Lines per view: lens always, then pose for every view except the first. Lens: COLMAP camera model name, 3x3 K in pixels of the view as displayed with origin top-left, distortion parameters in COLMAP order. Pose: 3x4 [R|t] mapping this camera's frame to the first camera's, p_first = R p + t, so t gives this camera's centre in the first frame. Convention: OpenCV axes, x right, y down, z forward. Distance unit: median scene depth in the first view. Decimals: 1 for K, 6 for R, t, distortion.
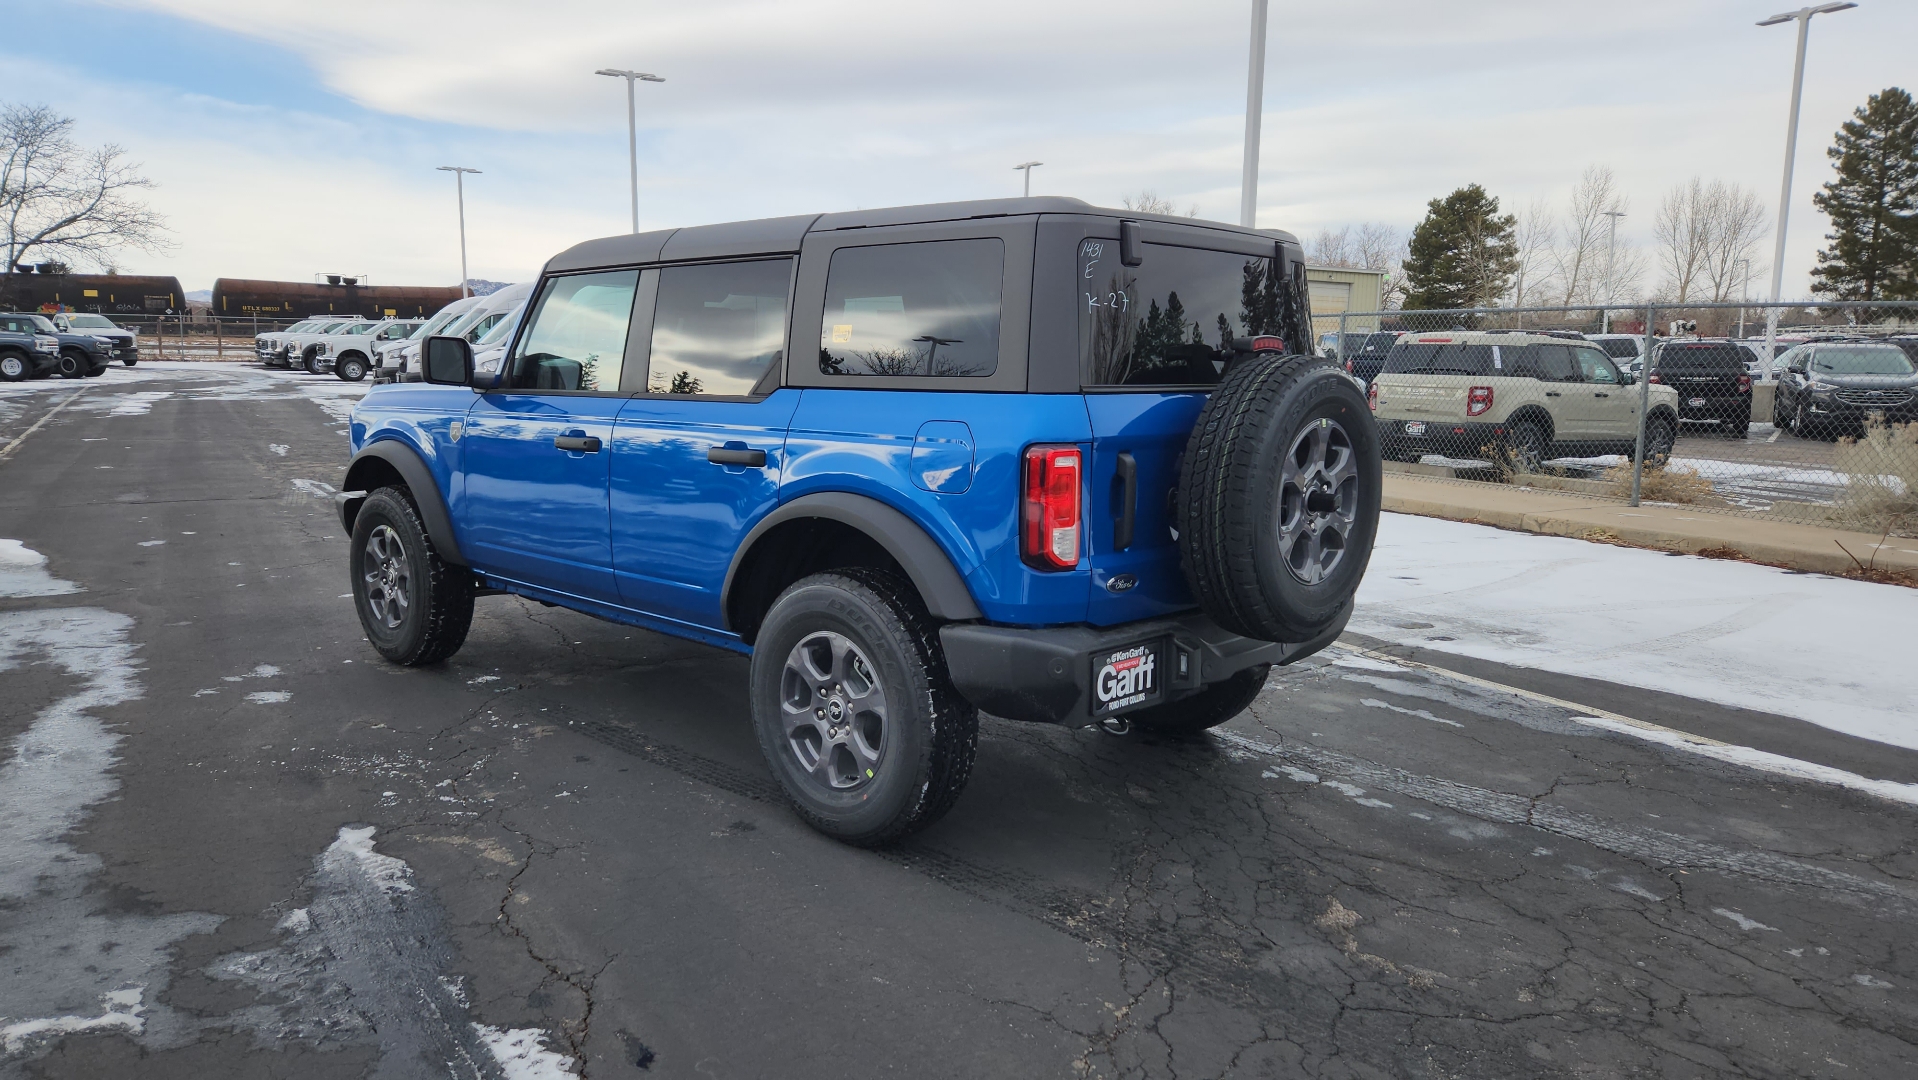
lens RADIAL K [[1276.7, 0, 933.3], [0, 1276.7, 544.5], [0, 0, 1]] dist [0.073049, -0.057632]
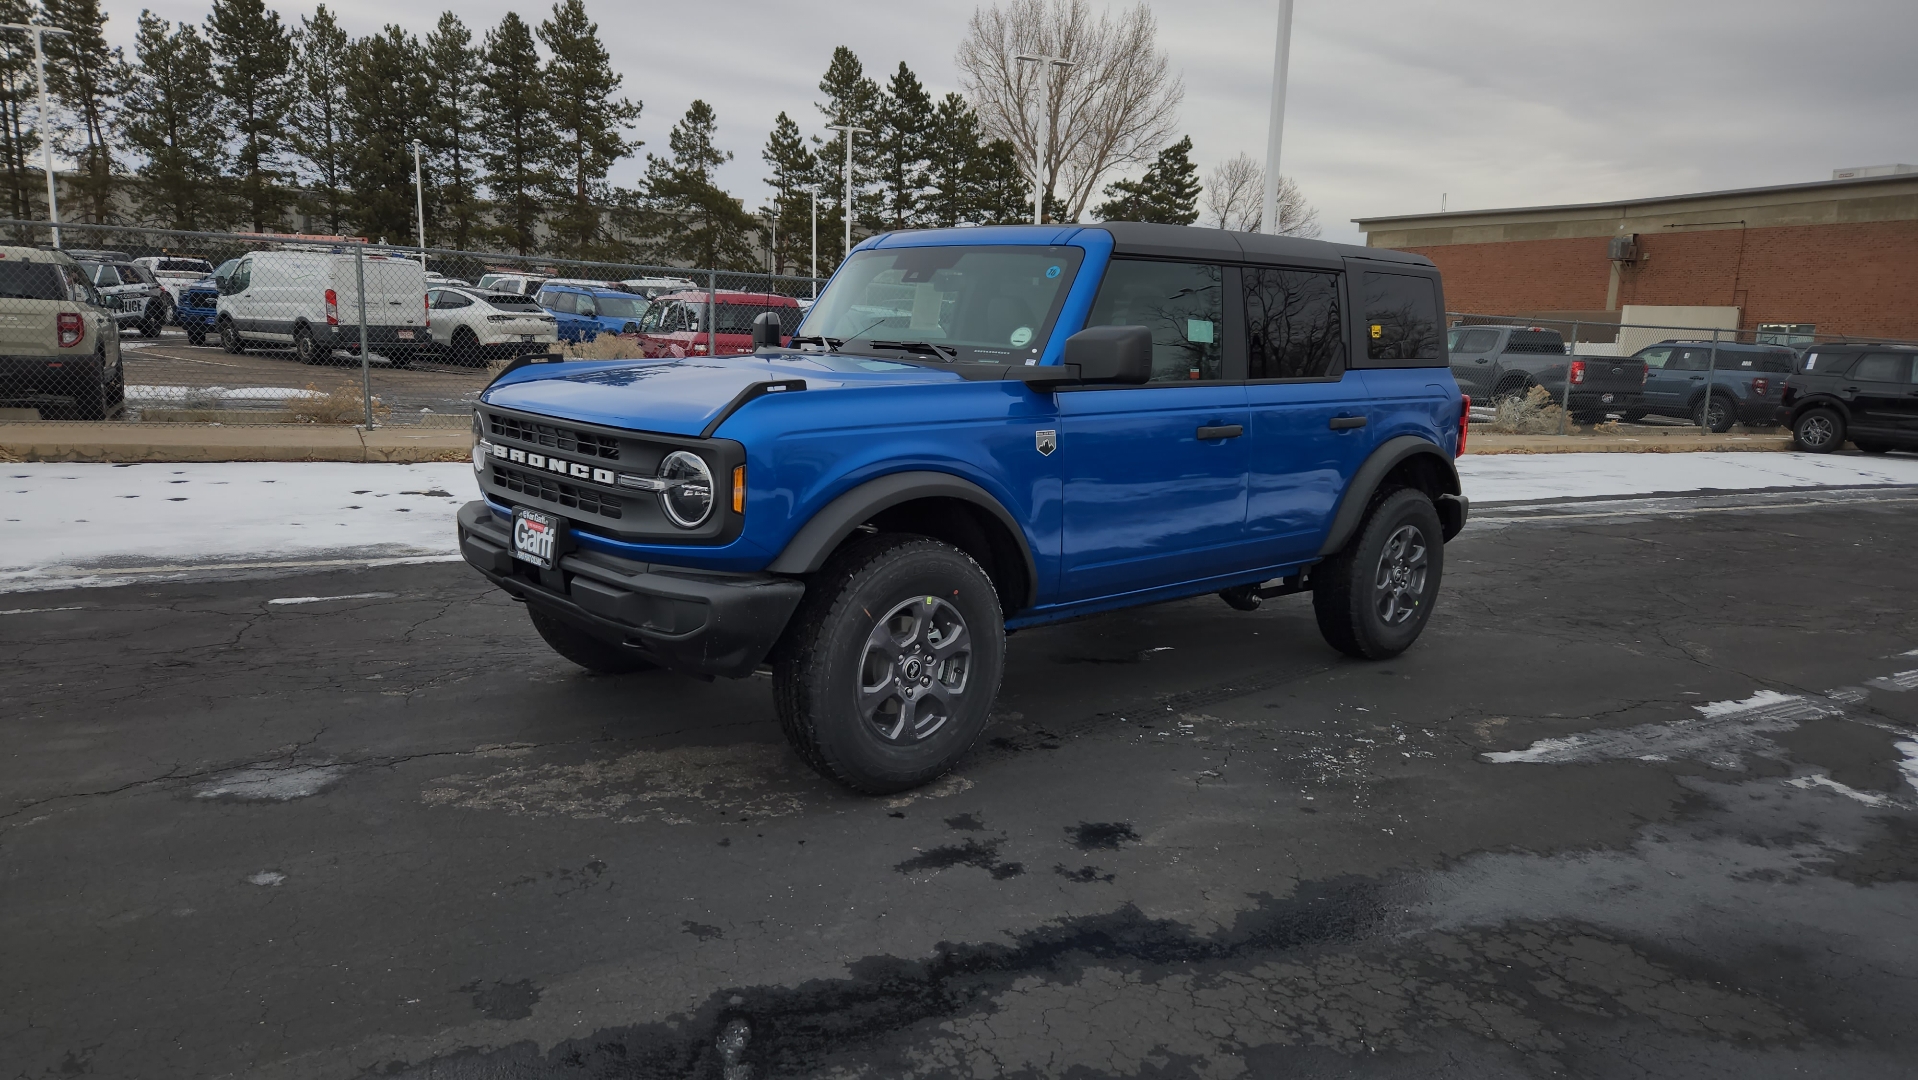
lens RADIAL K [[1277.9, 0, 928.1], [0, 1277.9, 557.3], [0, 0, 1]] dist [0.073931, -0.060341]
pose [[0.071453, -0.192696, 0.978653, -1.362345], [0.106394, 0.977036, 0.184610, -0.200820], [-0.991753, 0.090932, 0.090314, 1.170948]]
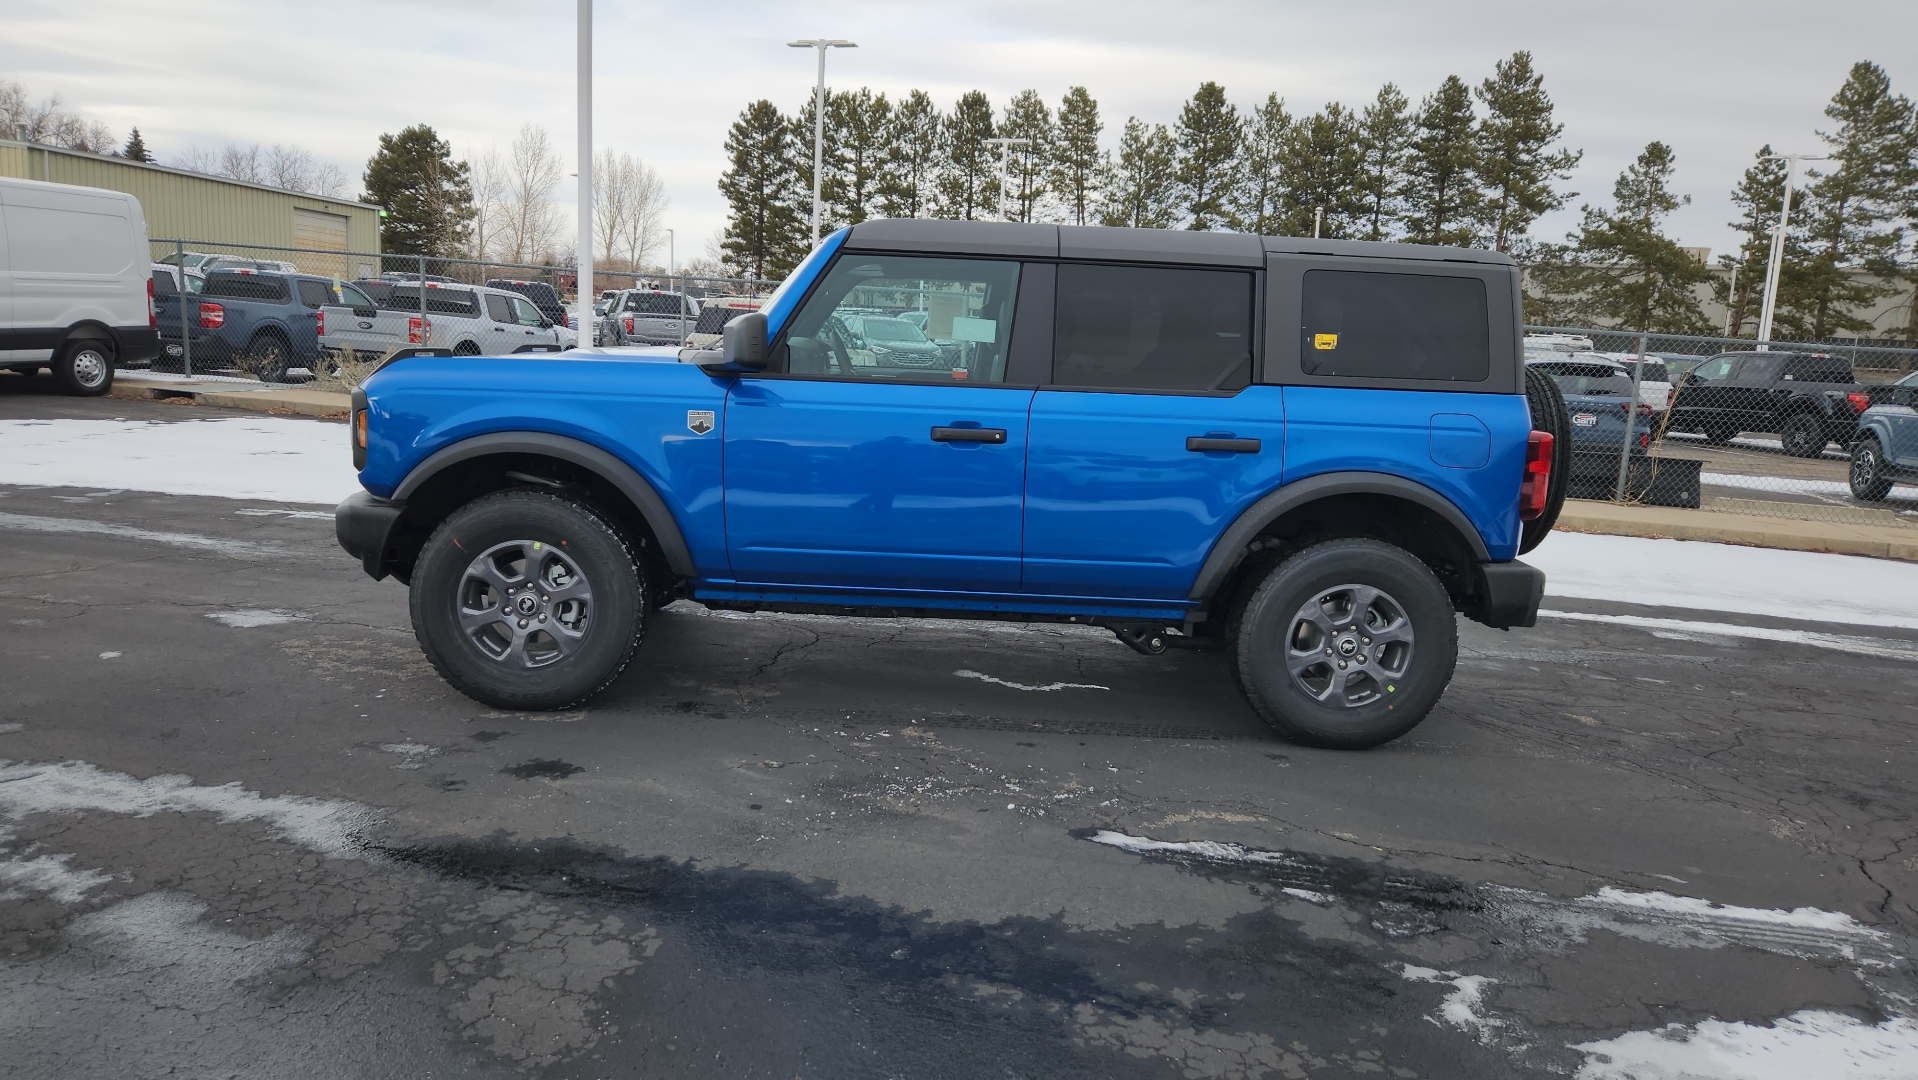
lens RADIAL K [[1277.9, 0, 944.8], [0, 1277.9, 543.3], [0, 0, 1]] dist [0.073931, -0.060341]
pose [[0.693200, -0.089851, 0.715123, -1.017672], [0.058000, 0.995935, 0.068911, -0.065643], [-0.718408, -0.006292, 0.695594, 0.335742]]
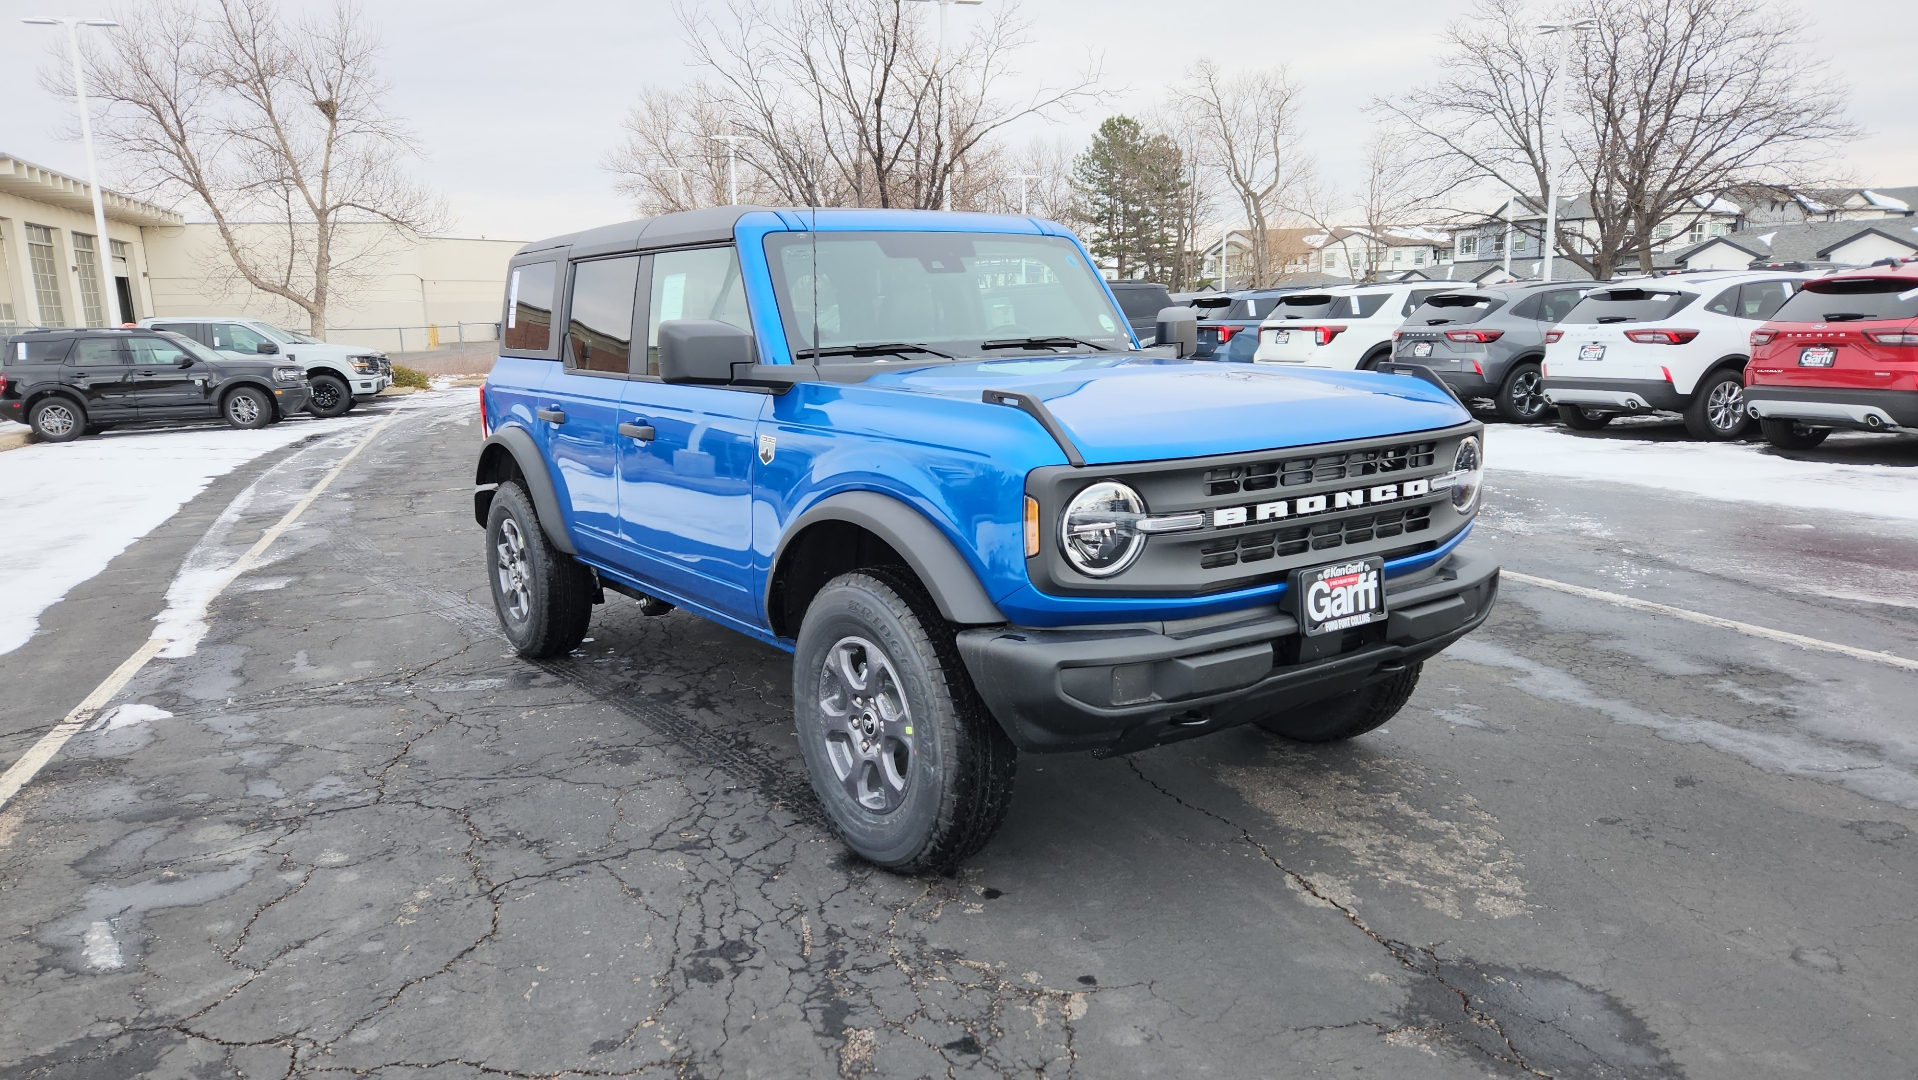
lens RADIAL K [[1276.7, 0, 928.8], [0, 1276.7, 550.2], [0, 0, 1]] dist [0.073049, -0.057632]
pose [[-0.980473, -0.022390, 0.195374, -0.429655], [0.041439, 0.947666, 0.316562, -0.334619], [-0.192237, 0.318476, -0.928234, 2.204031]]
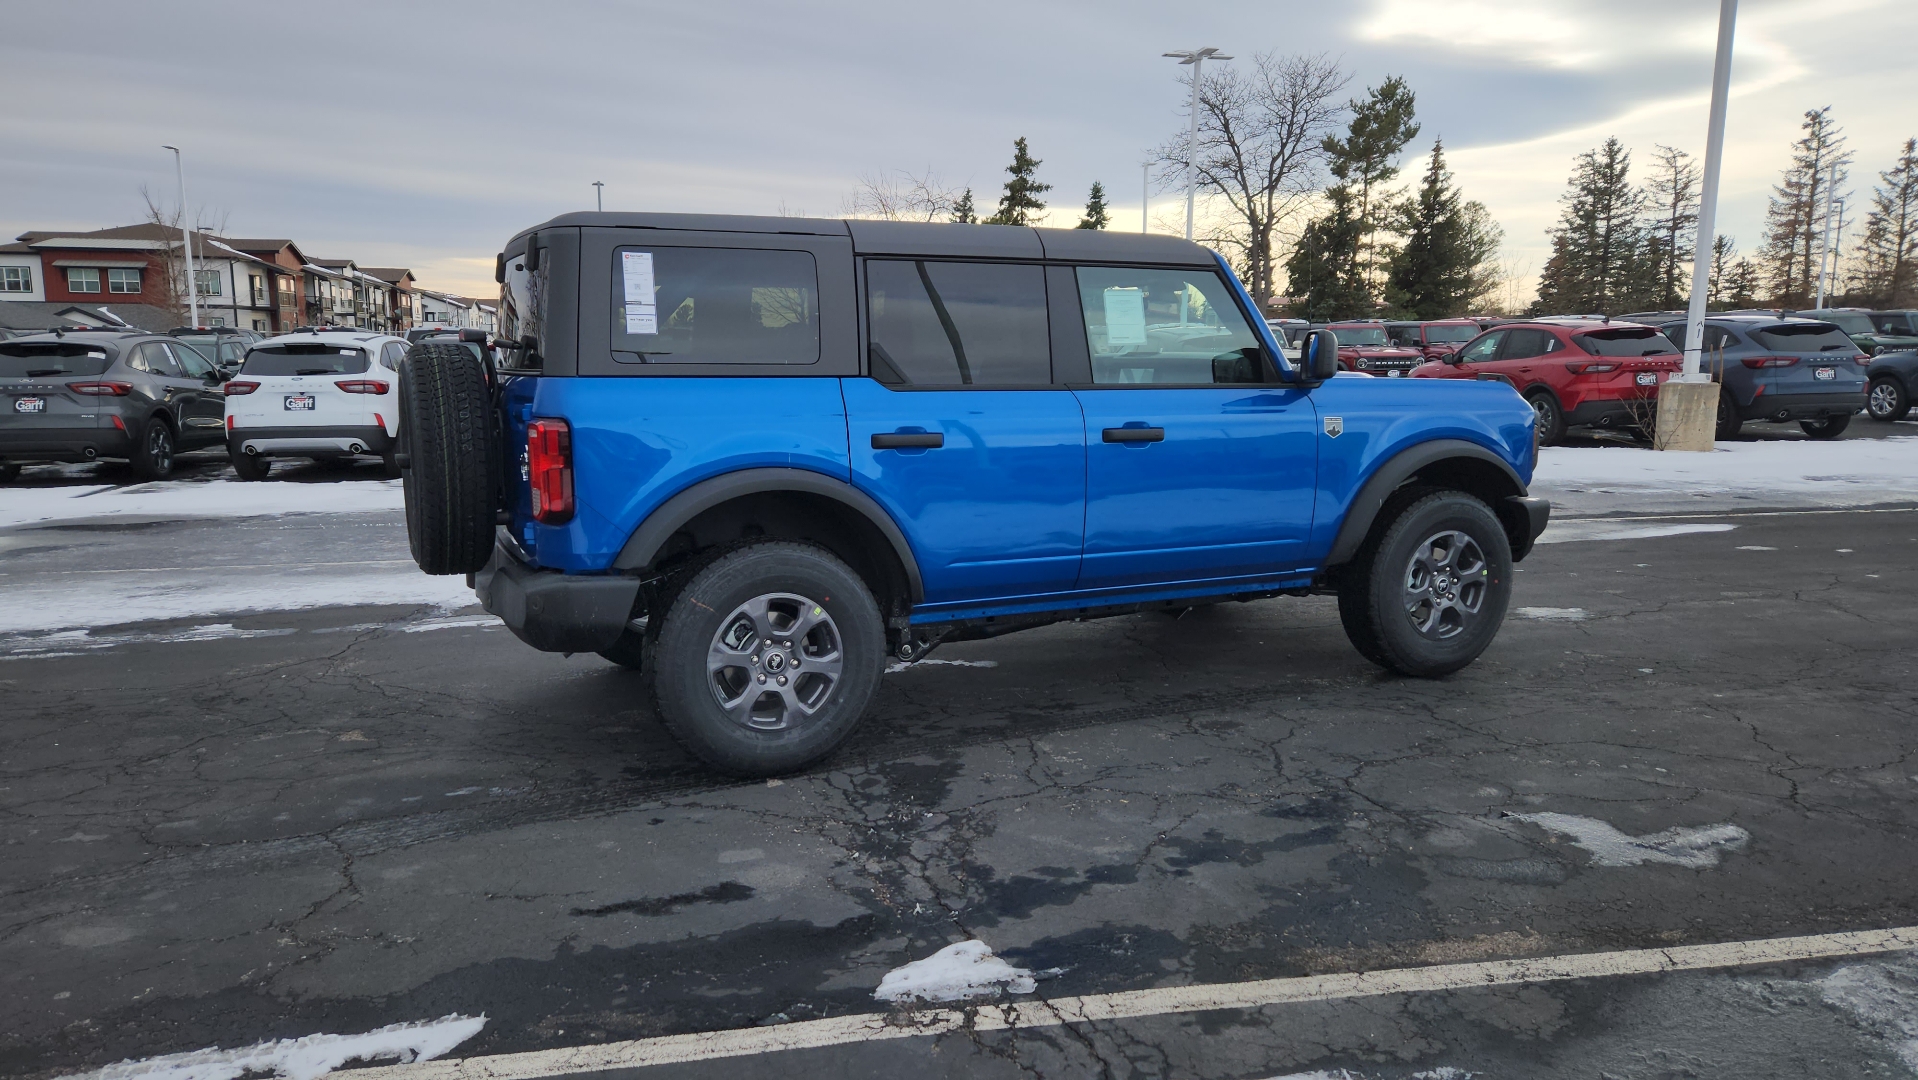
lens RADIAL K [[1276.7, 0, 920.9], [0, 1276.7, 549.7], [0, 0, 1]] dist [0.073049, -0.057632]
pose [[-0.366757, 0.129227, -0.921298, 1.024570], [-0.131311, 0.973201, 0.188780, -0.199881], [0.921003, 0.190213, -0.339959, 1.508508]]
